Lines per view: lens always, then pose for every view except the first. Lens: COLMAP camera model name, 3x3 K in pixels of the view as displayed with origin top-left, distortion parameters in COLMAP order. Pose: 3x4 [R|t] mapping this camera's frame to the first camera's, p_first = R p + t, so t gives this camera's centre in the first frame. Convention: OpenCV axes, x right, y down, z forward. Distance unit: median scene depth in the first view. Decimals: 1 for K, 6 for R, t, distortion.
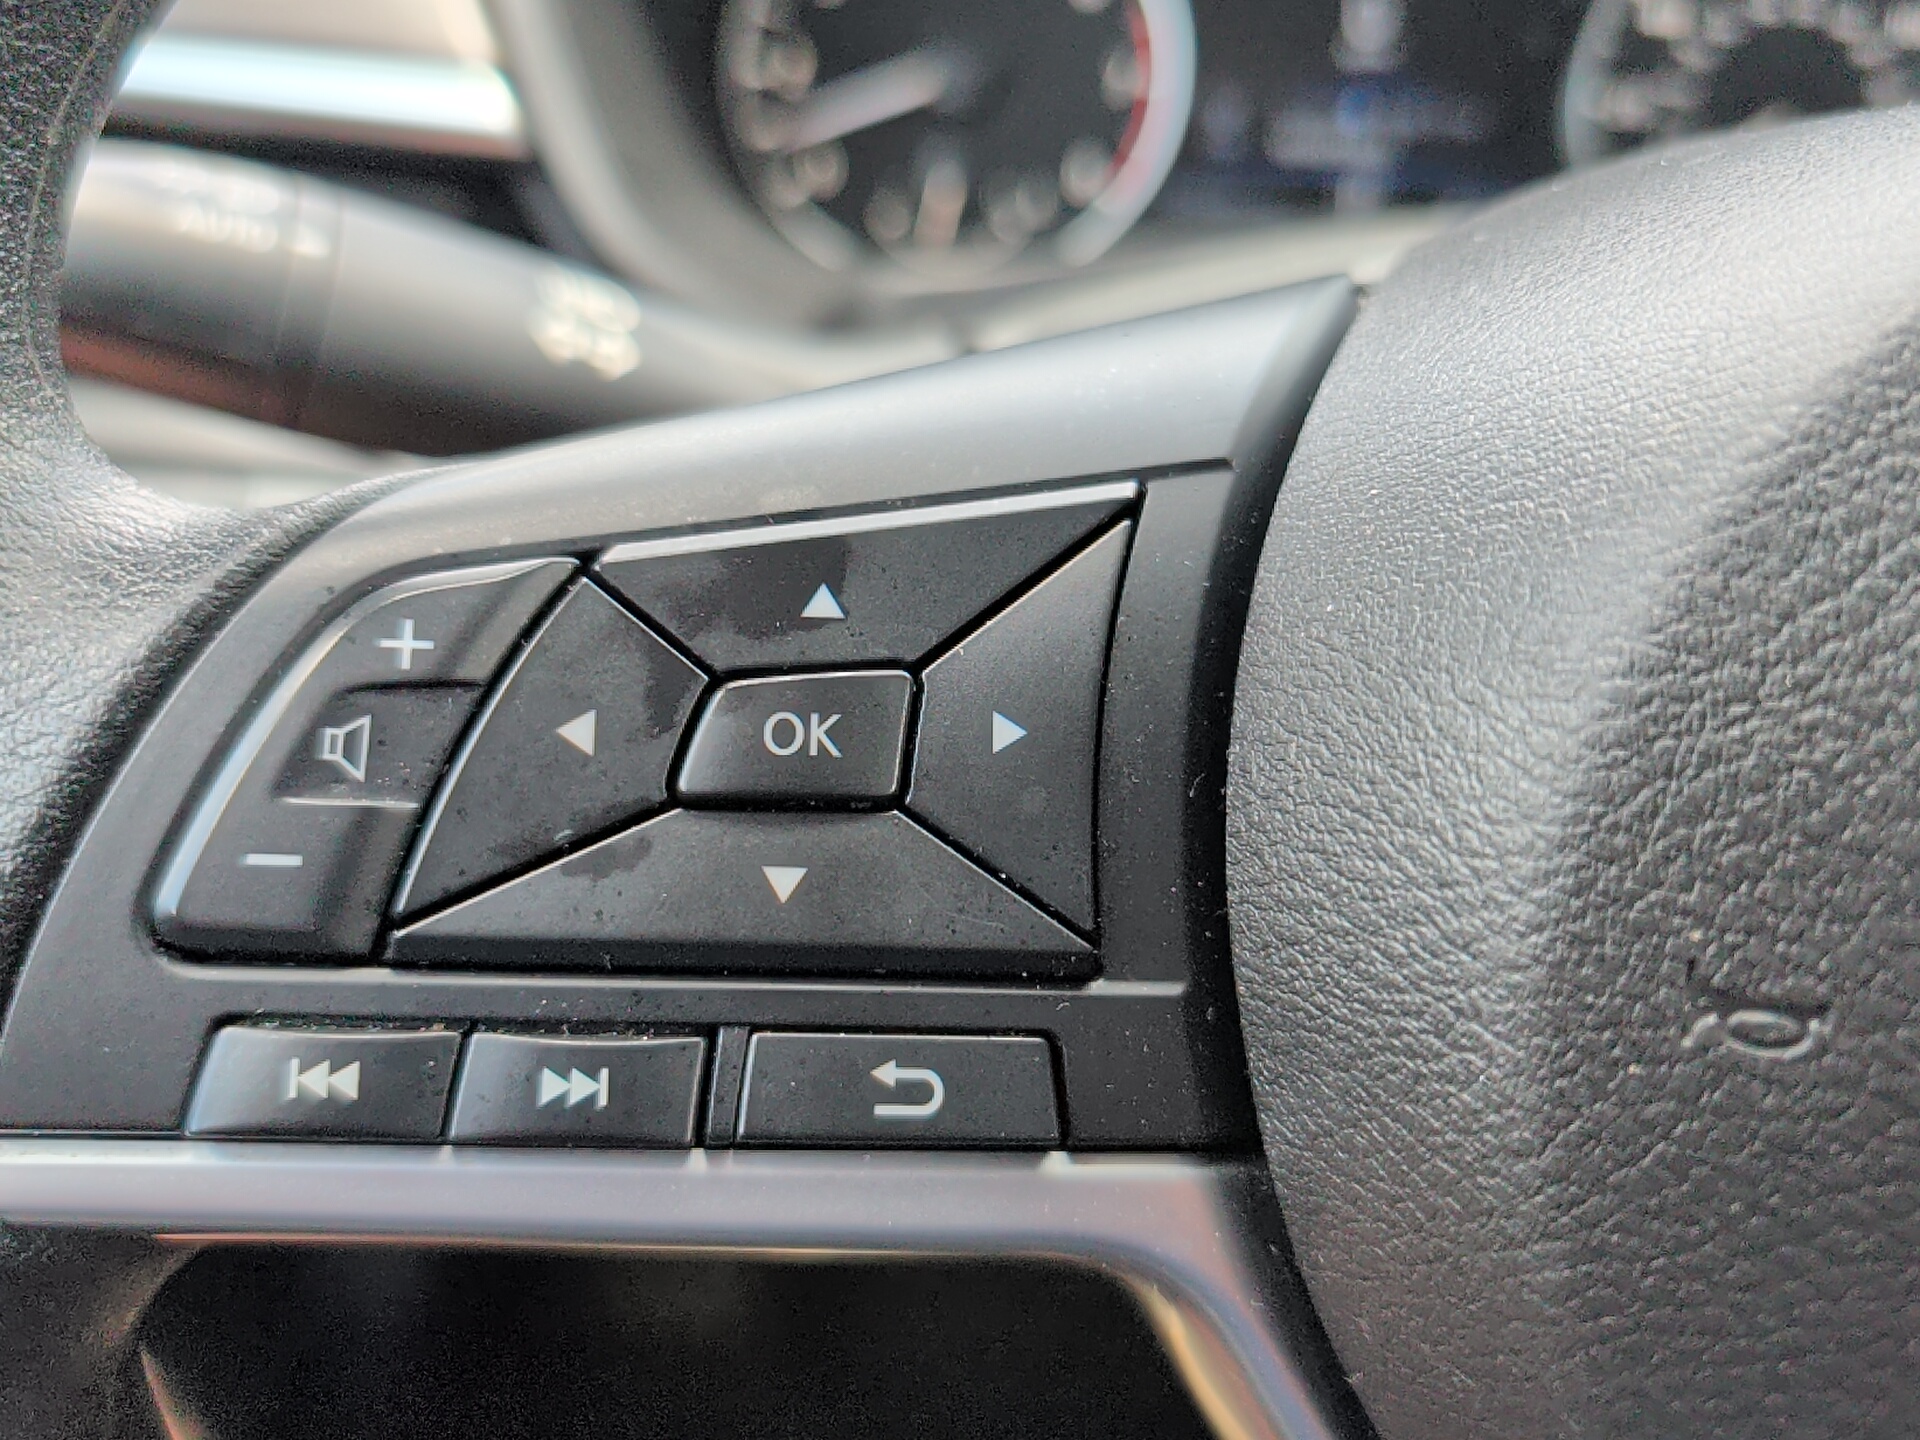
lens RADIAL K [[1711.8, 0, 960.0], [0, 1711.8, 720.0], [0, 0, 1]] dist [0.060868, -0.387037]
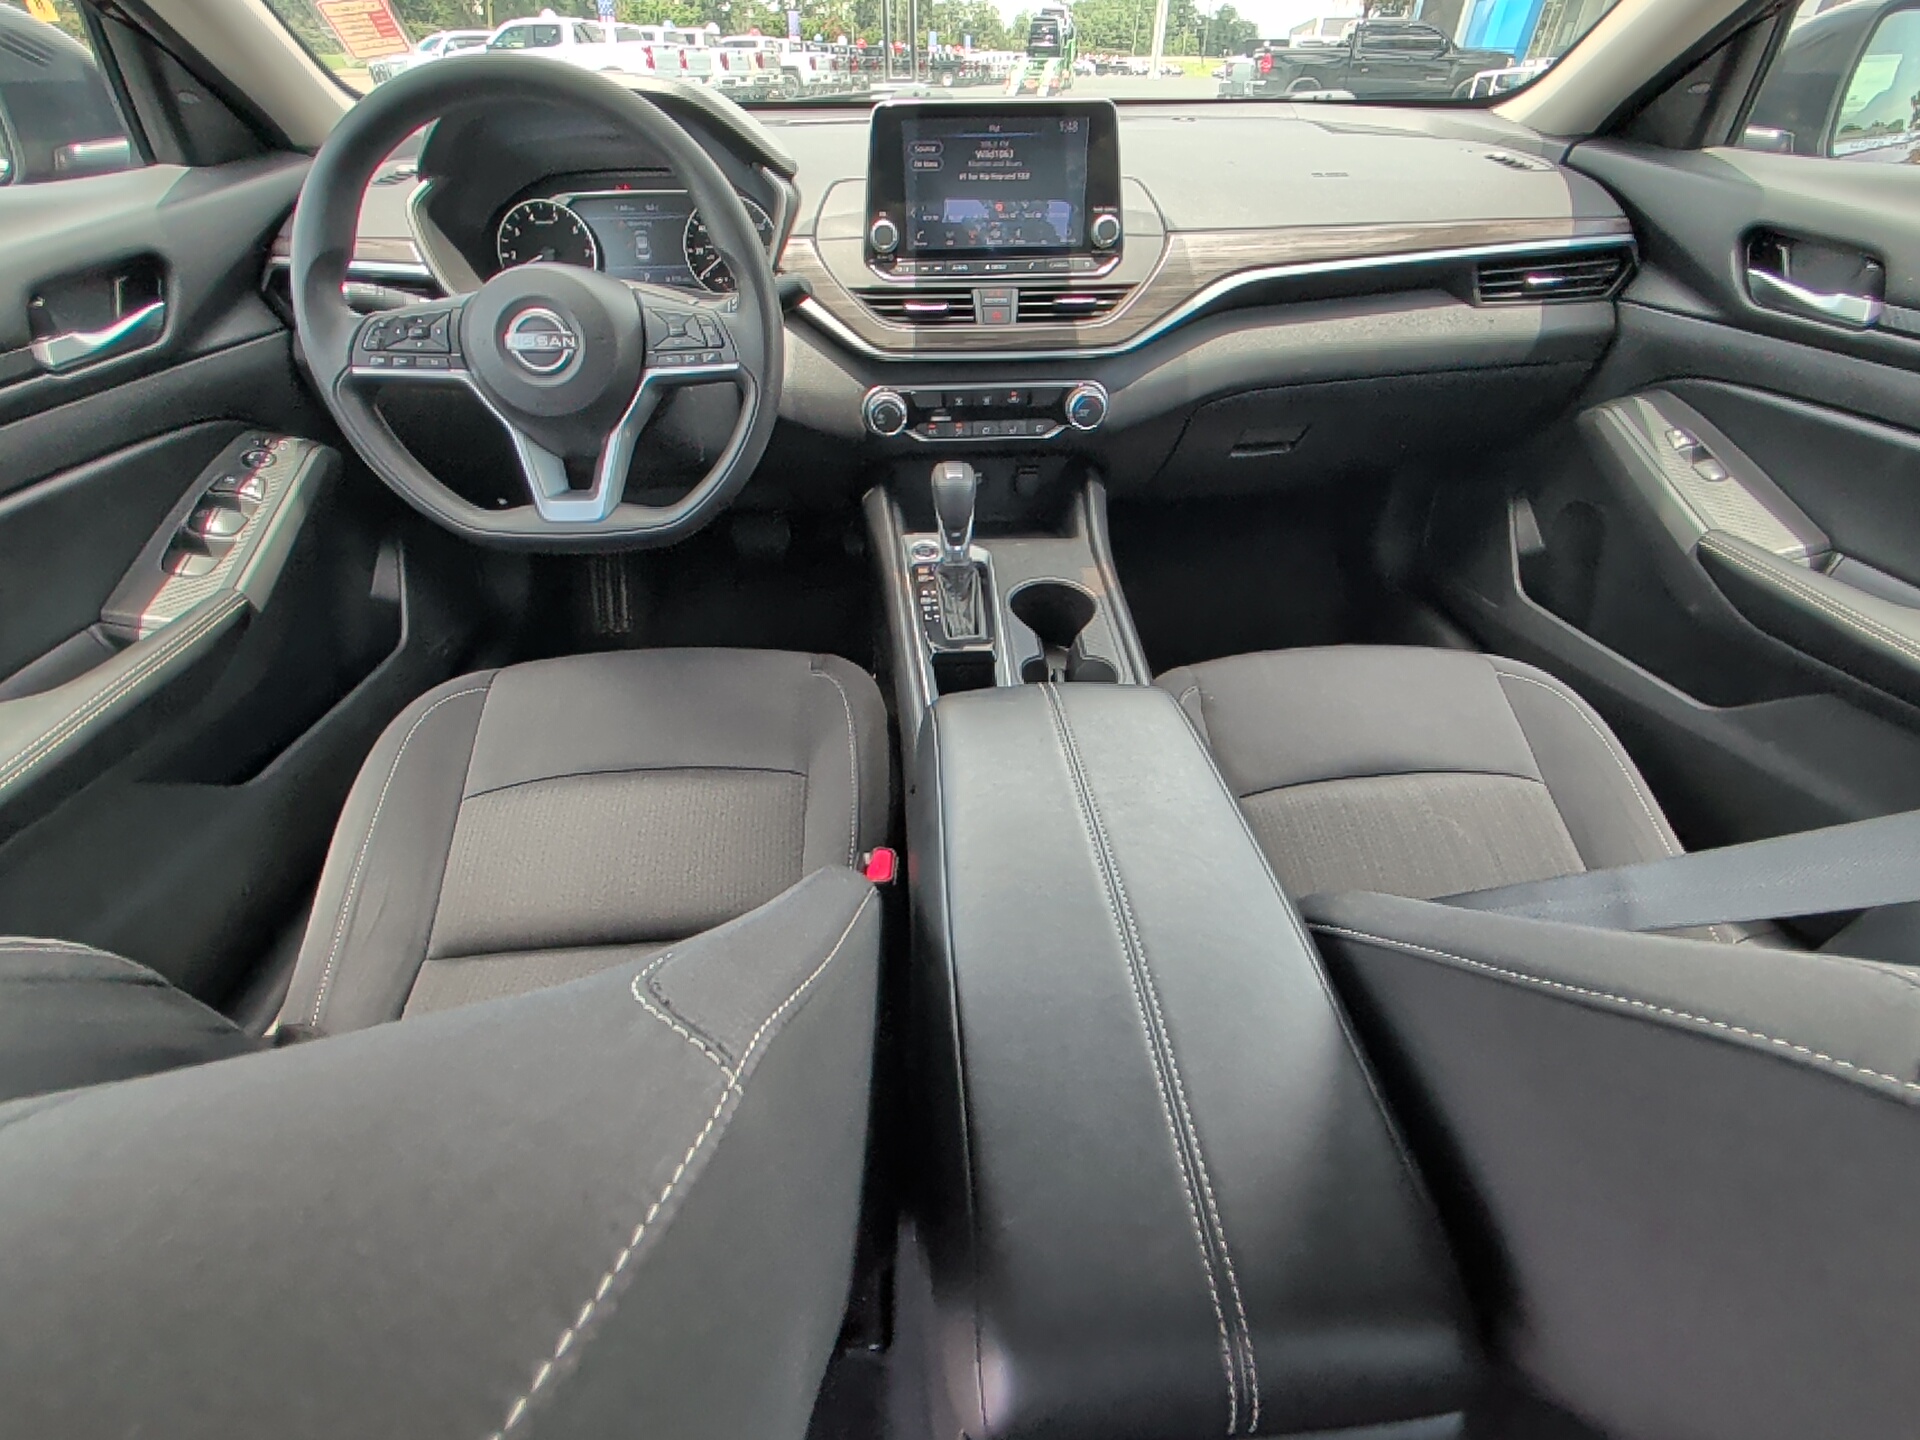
lens RADIAL K [[820.1, 0, 960.0], [0, 820.1, 720.0], [0, 0, 1]] dist [-0.001743, -0.000545]
pose [[0.993176, -0.098642, 0.062215, 3.074084], [0.084706, 0.976827, 0.196553, 1.874534], [-0.080161, -0.189942, 0.978517, -5.480137]]
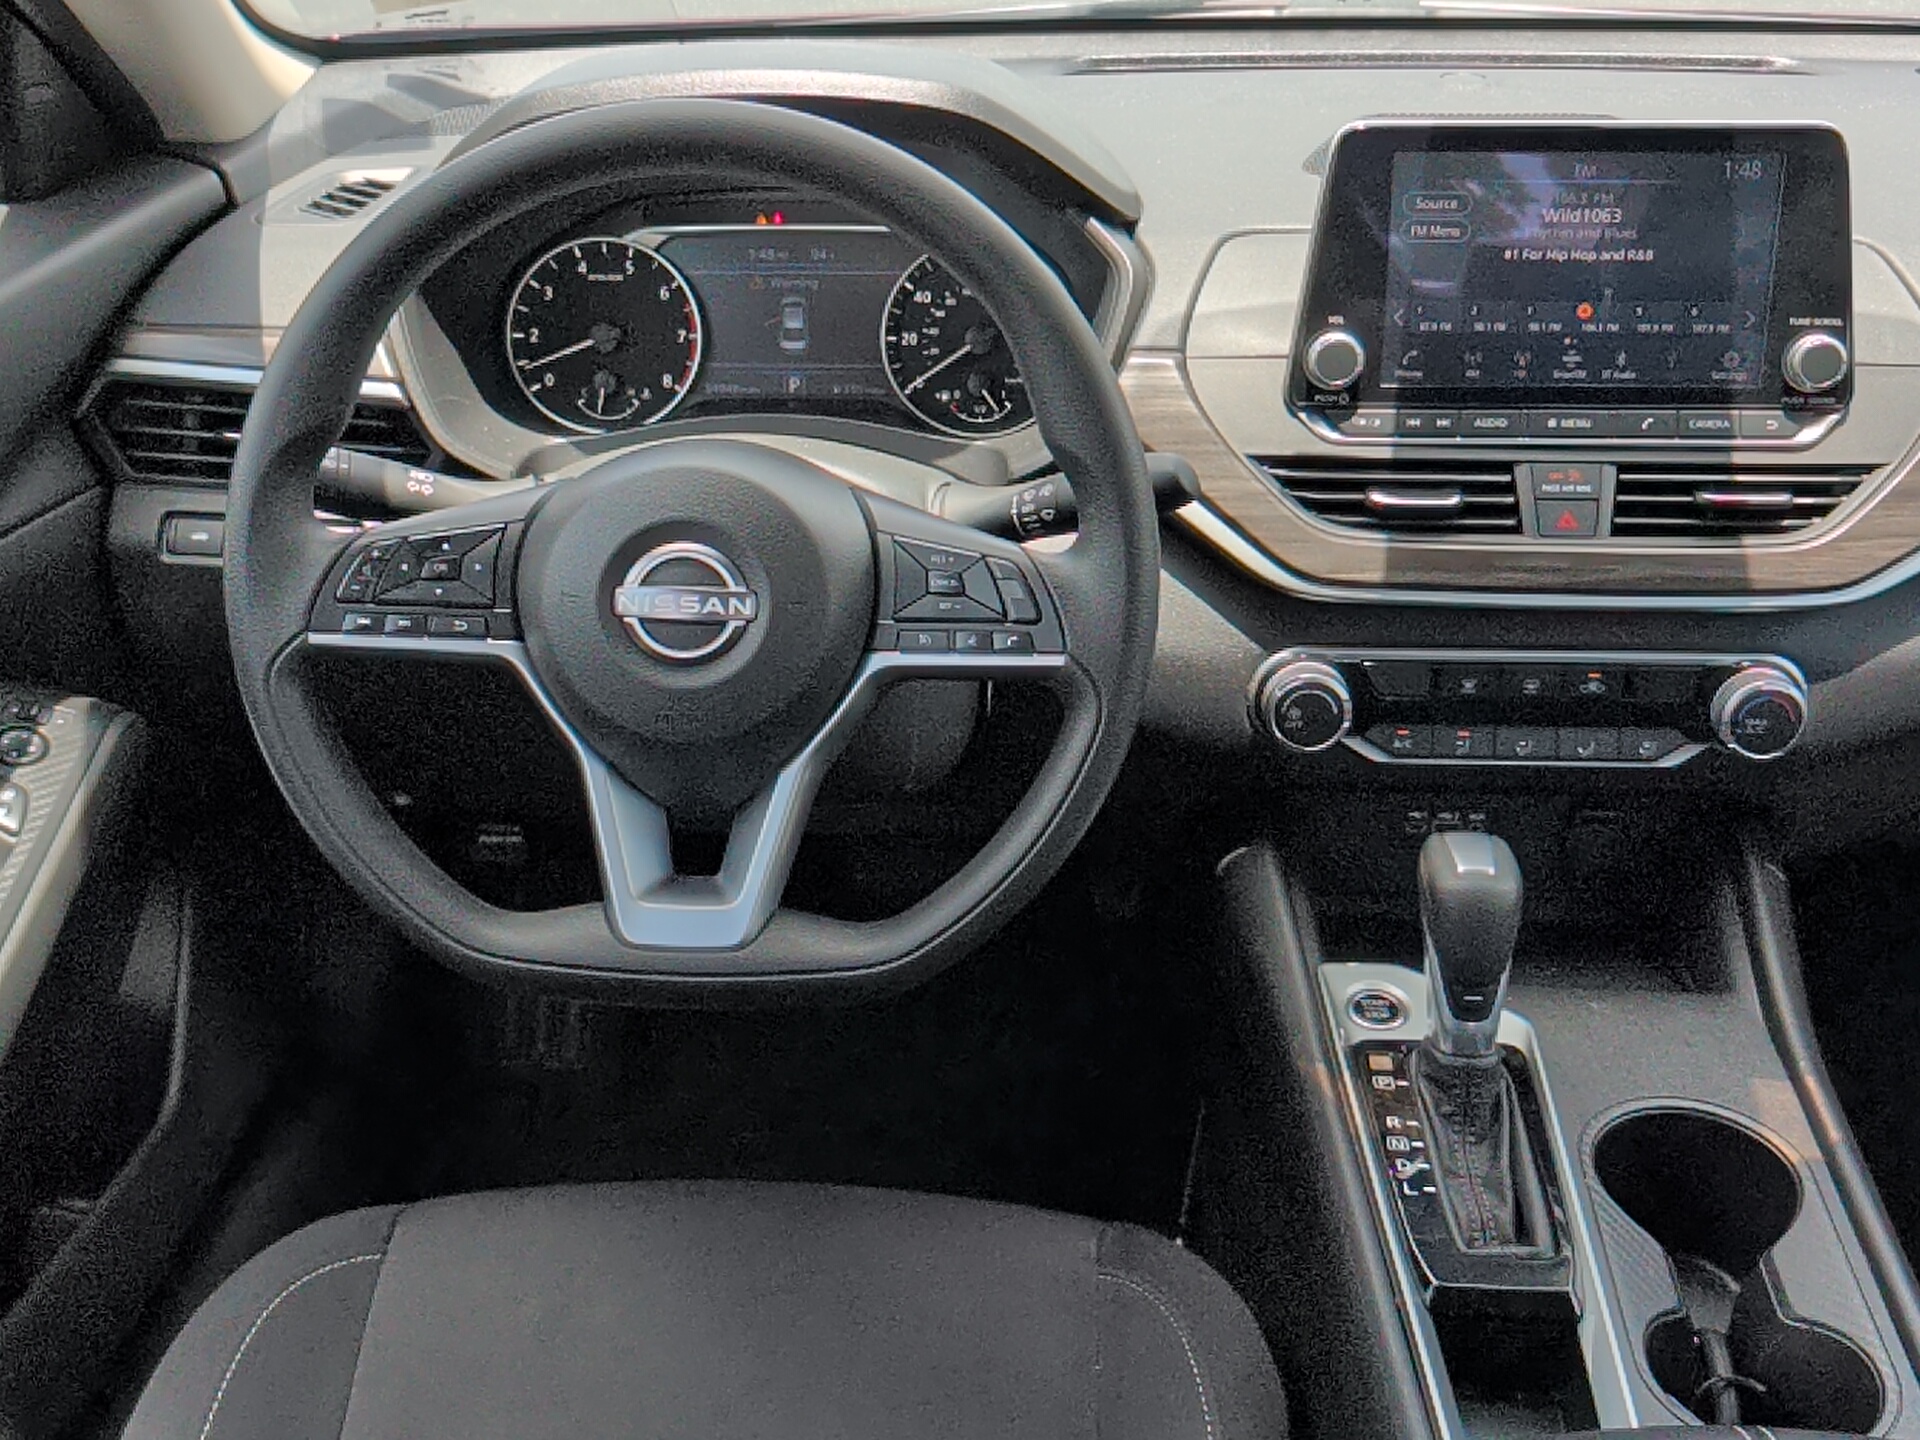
lens RADIAL K [[2118.3, 0, 960.0], [0, 2118.3, 720.0], [0, 0, 1]] dist [0.128506, -0.496590]
pose [[0.999122, -0.029112, -0.030133, 1.955874], [0.028136, 0.999081, -0.032336, 0.845728], [0.031047, 0.031459, 0.999023, -6.470509]]
